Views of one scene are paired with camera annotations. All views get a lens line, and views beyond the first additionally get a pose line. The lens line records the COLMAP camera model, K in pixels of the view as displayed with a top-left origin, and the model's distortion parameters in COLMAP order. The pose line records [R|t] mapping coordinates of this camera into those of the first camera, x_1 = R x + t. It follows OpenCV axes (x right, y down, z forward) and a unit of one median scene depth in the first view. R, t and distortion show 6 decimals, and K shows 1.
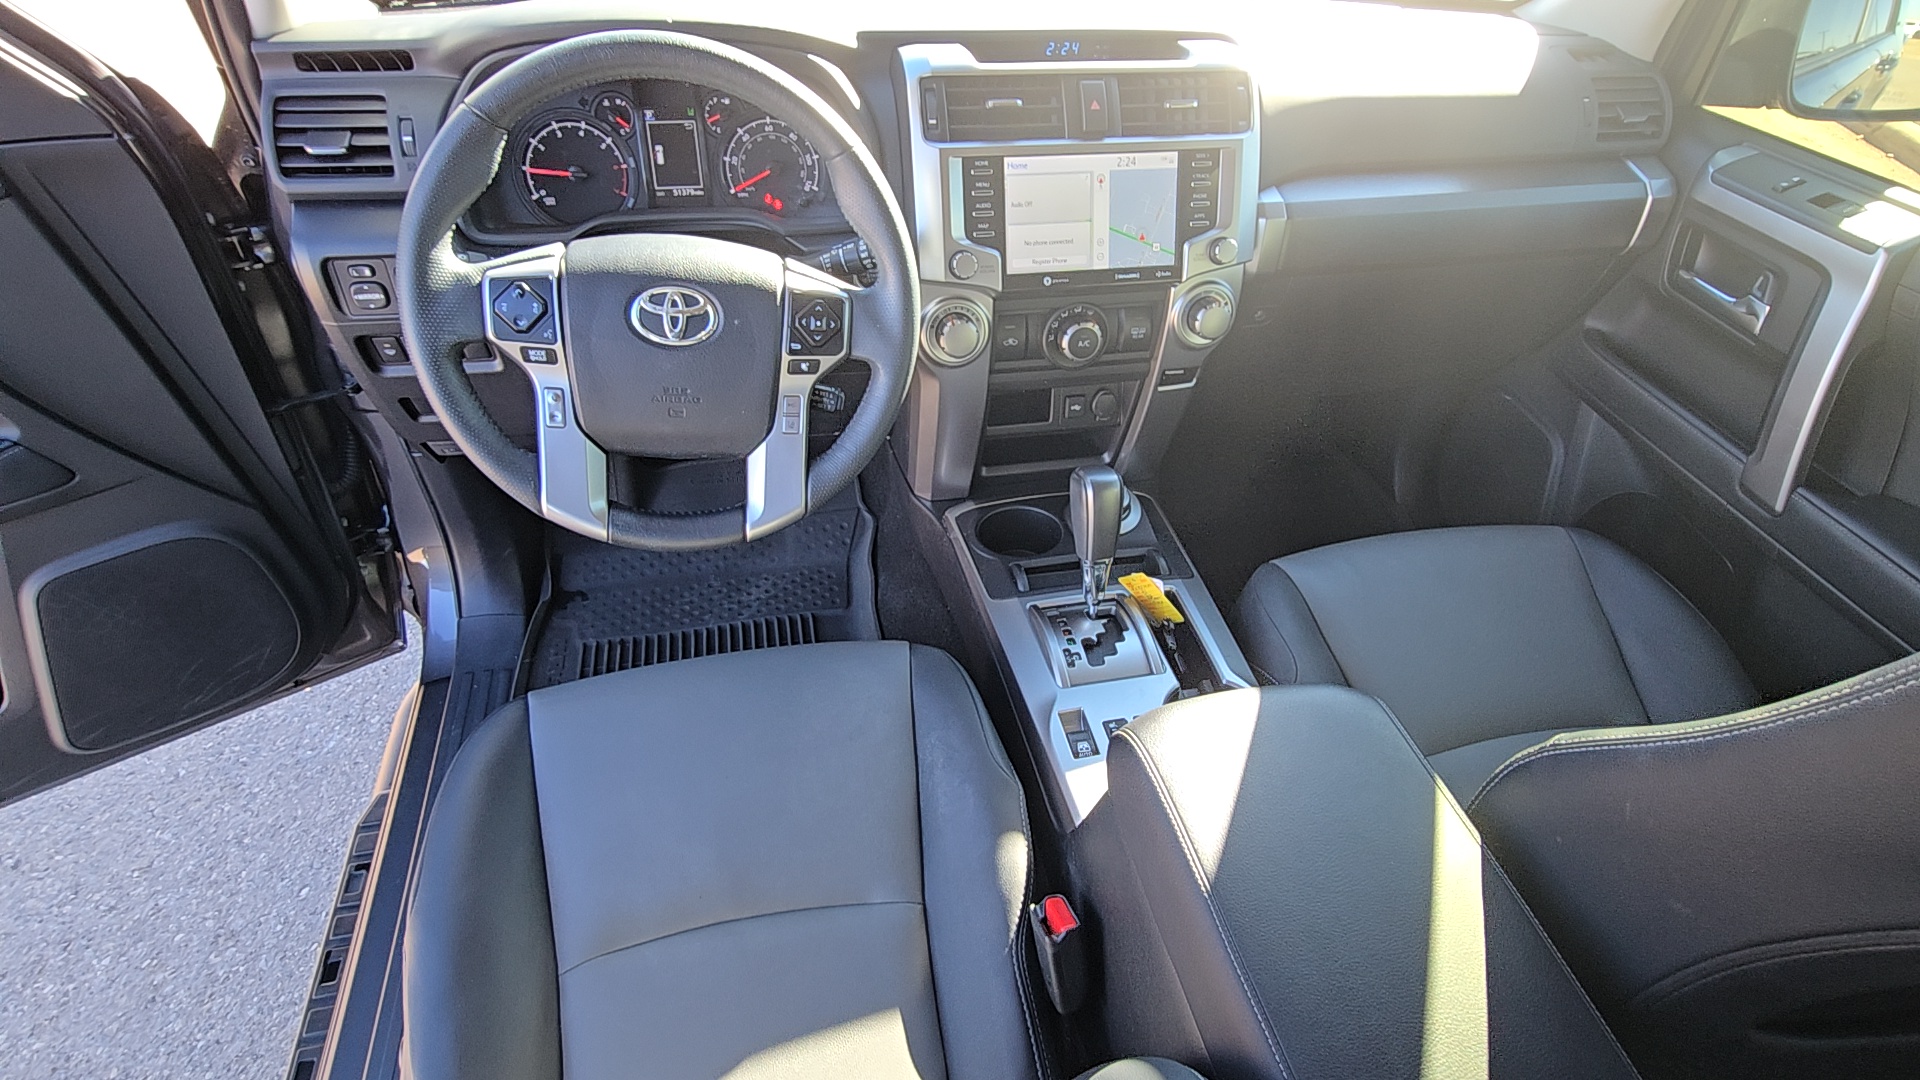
lens RADIAL K [[969.1, 0, 977.9], [0, 969.1, 548.8], [0, 0, 1]] dist [-0.000844, 0.000861]
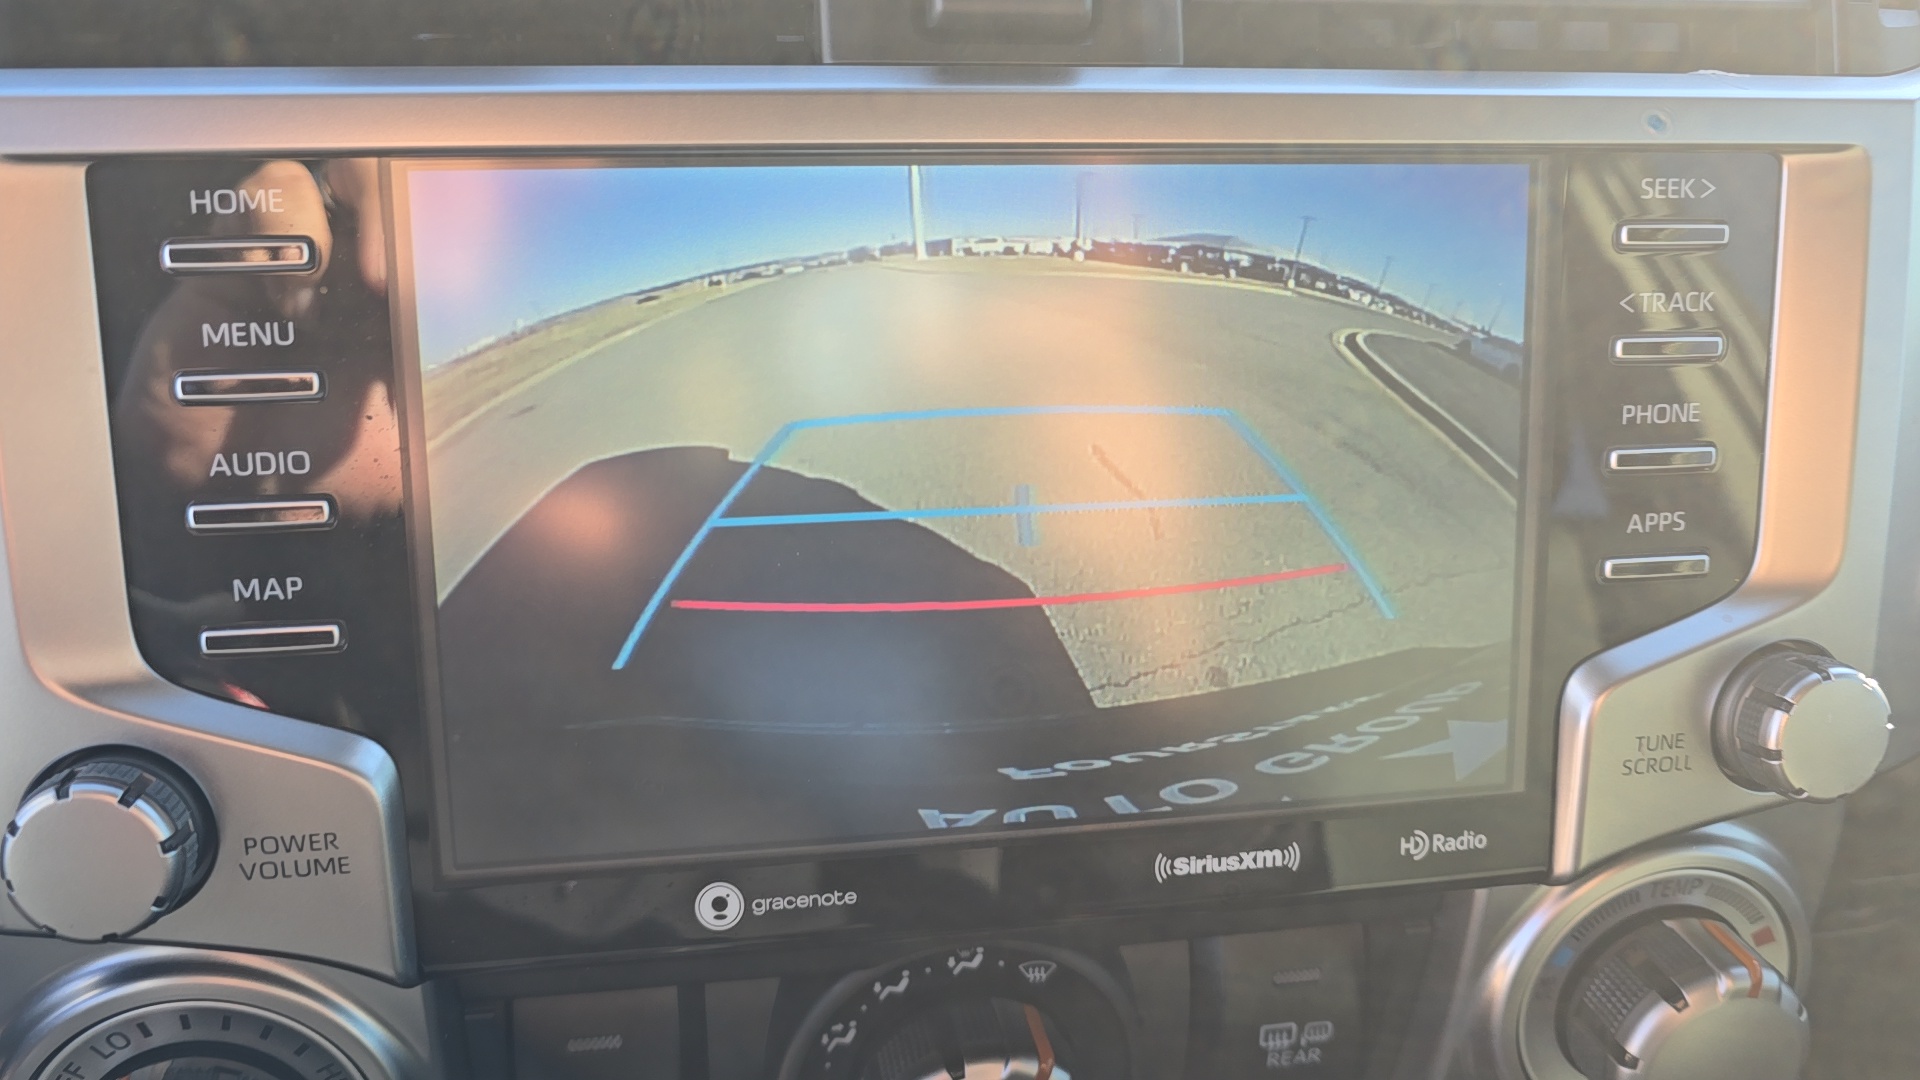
lens RADIAL K [[1590.4, 0, 970.1], [0, 1590.4, 544.7], [0, 0, 1]] dist [-0.020047, 0.006886]
pose [[0.998880, 0.026732, -0.039052, 0.131823], [-0.033279, 0.983465, -0.178016, -0.314964], [0.033647, 0.179116, 0.983252, 0.796923]]
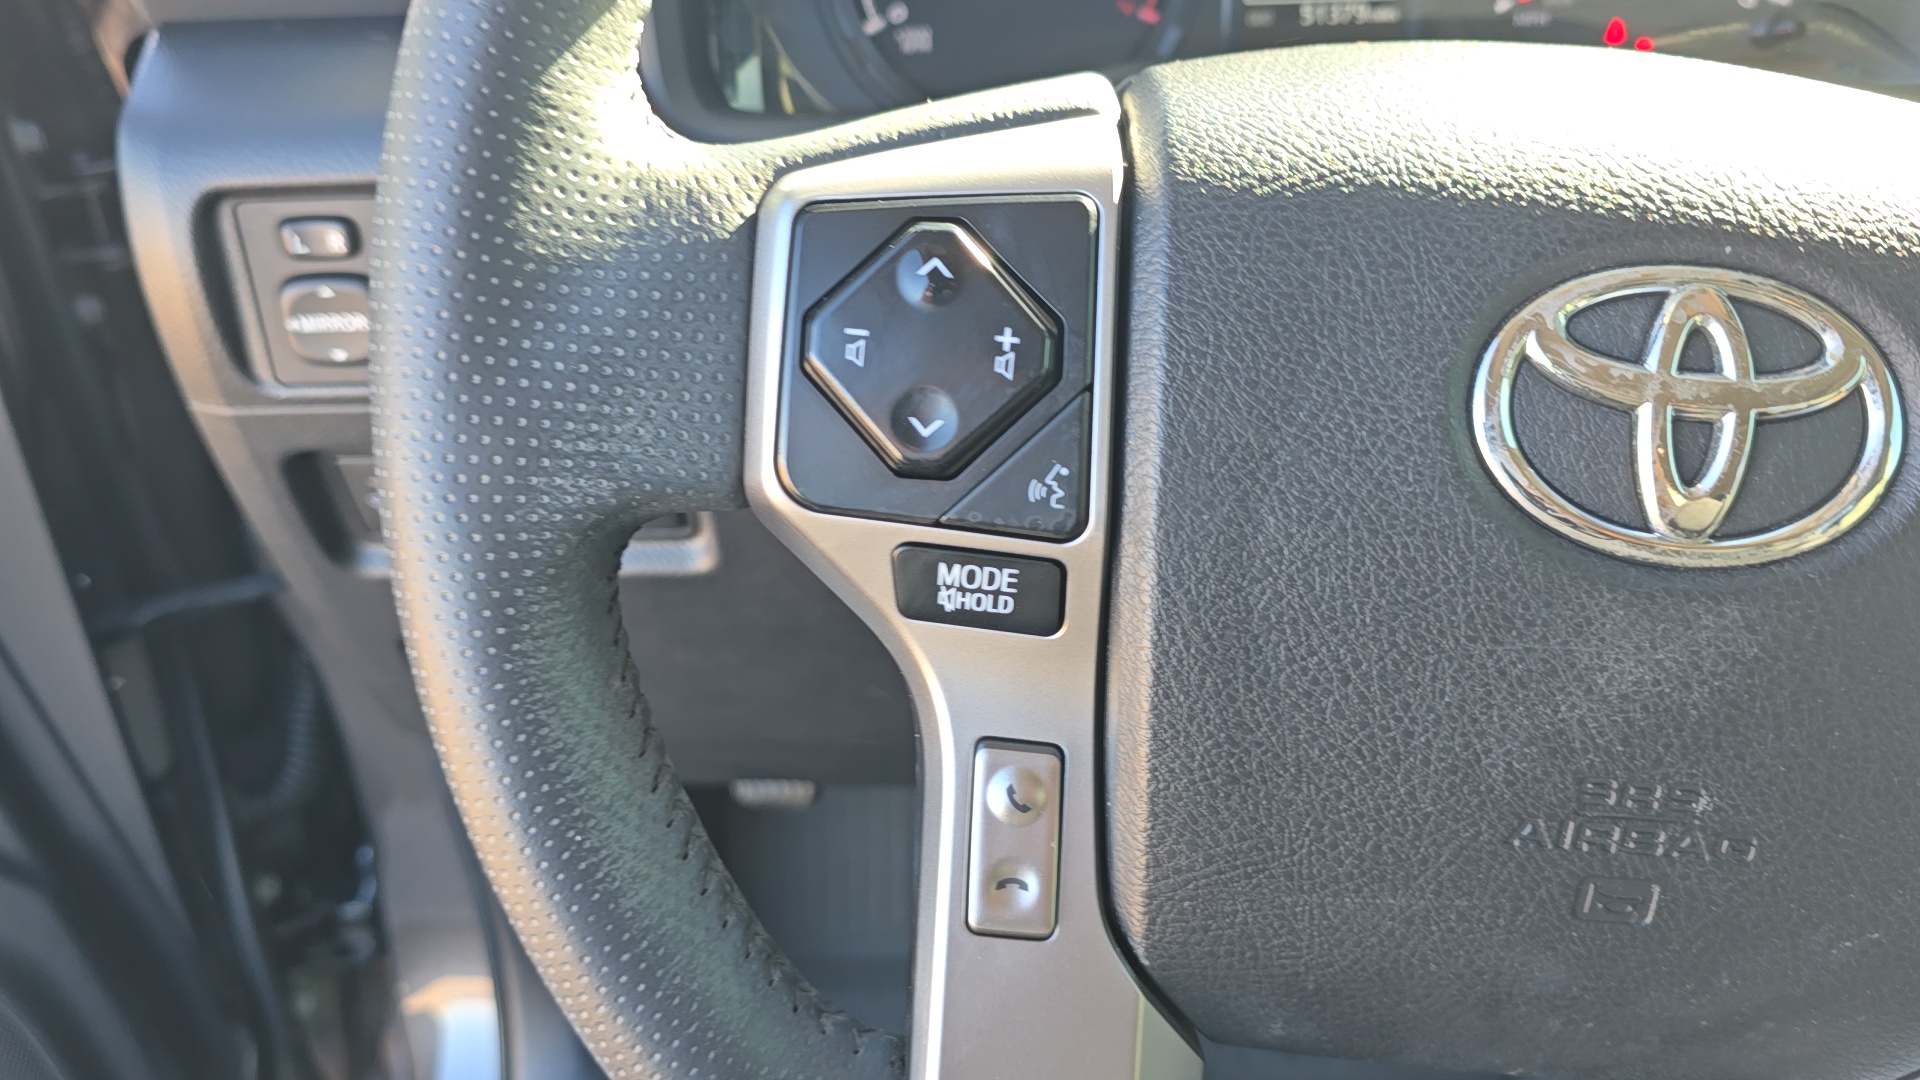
lens RADIAL K [[1590.4, 0, 999.3], [0, 1590.4, 566.7], [0, 0, 1]] dist [-0.020047, 0.006886]
pose [[0.976227, 0.048331, -0.211295, -0.327973], [-0.078743, 0.987300, -0.137978, -0.137447], [0.201943, 0.151336, 0.967635, 0.589688]]
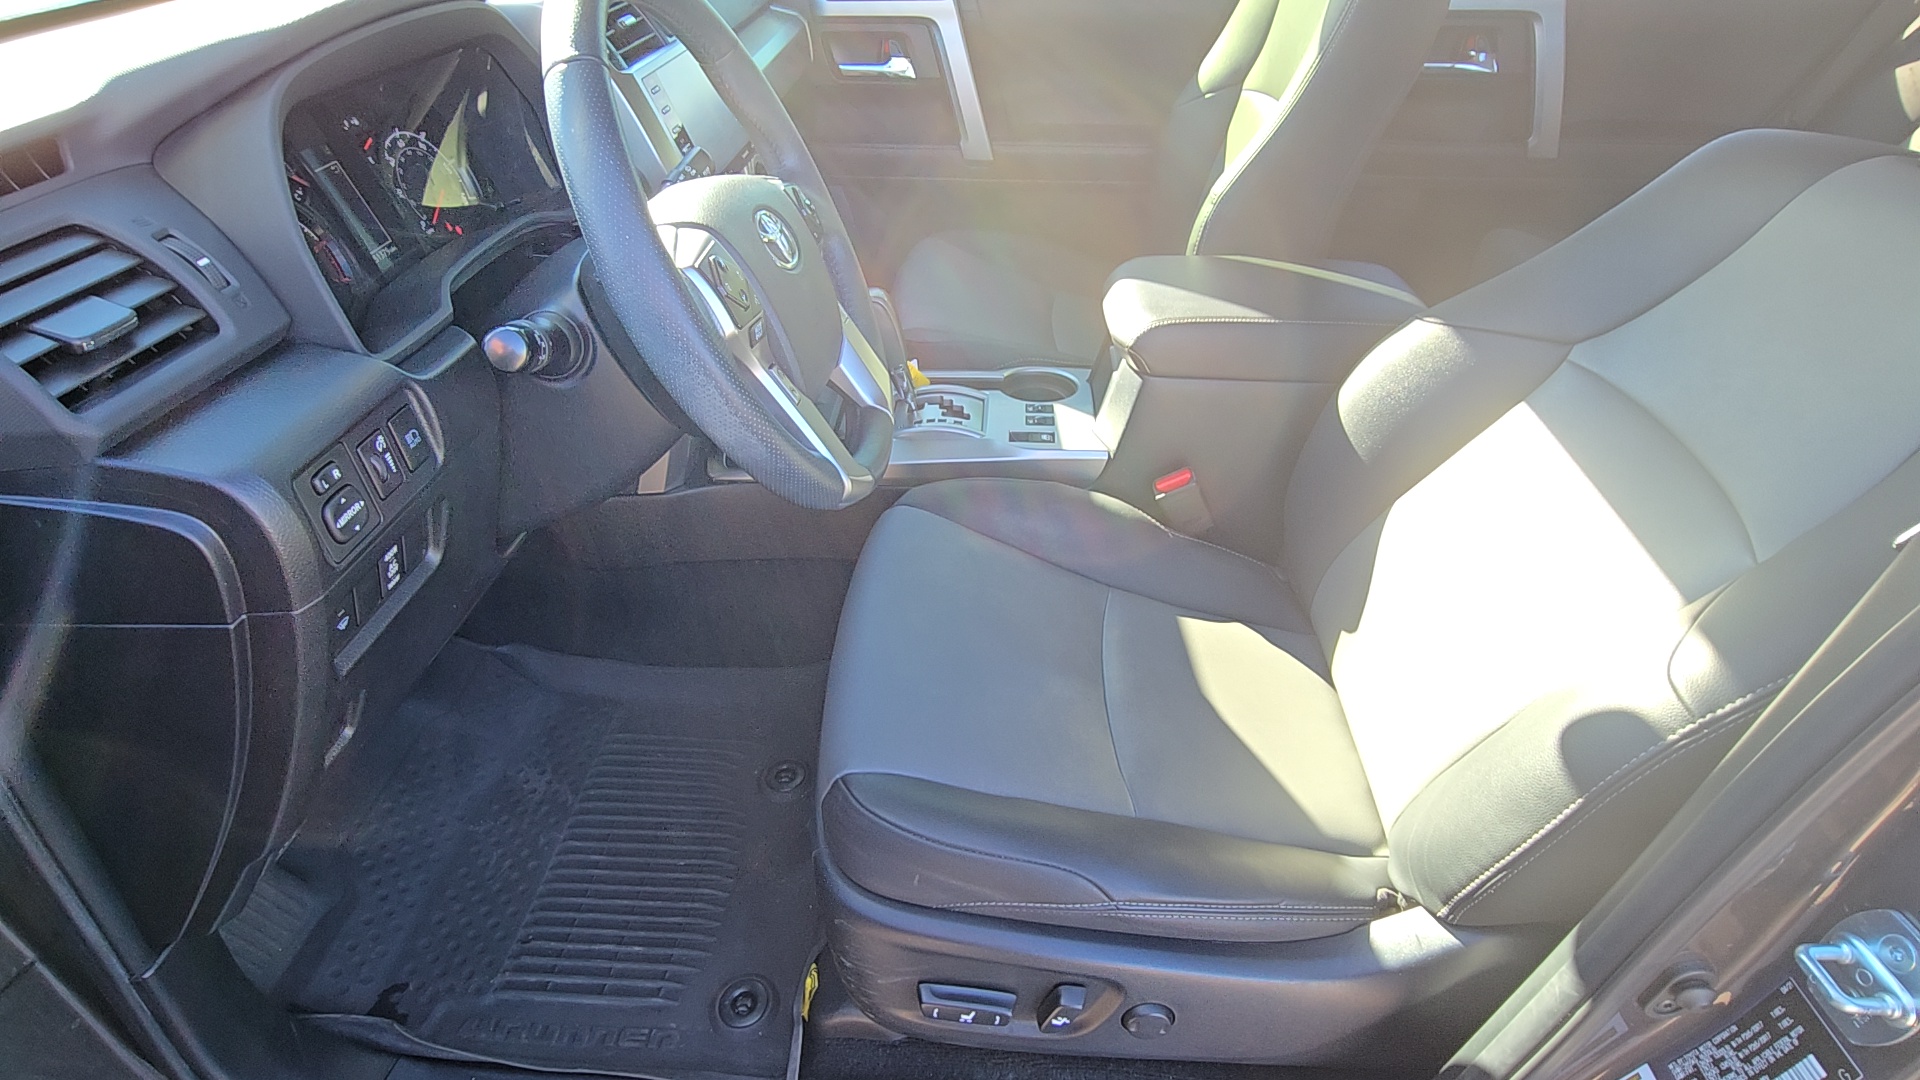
lens RADIAL K [[969.1, 0, 949.1], [0, 969.1, 553.2], [0, 0, 1]] dist [-0.000844, 0.000861]
pose [[0.269505, -0.610430, 0.744811, -0.984978], [0.644513, 0.689003, 0.331478, -0.204399], [-0.715521, 0.390705, 0.579119, 0.408675]]
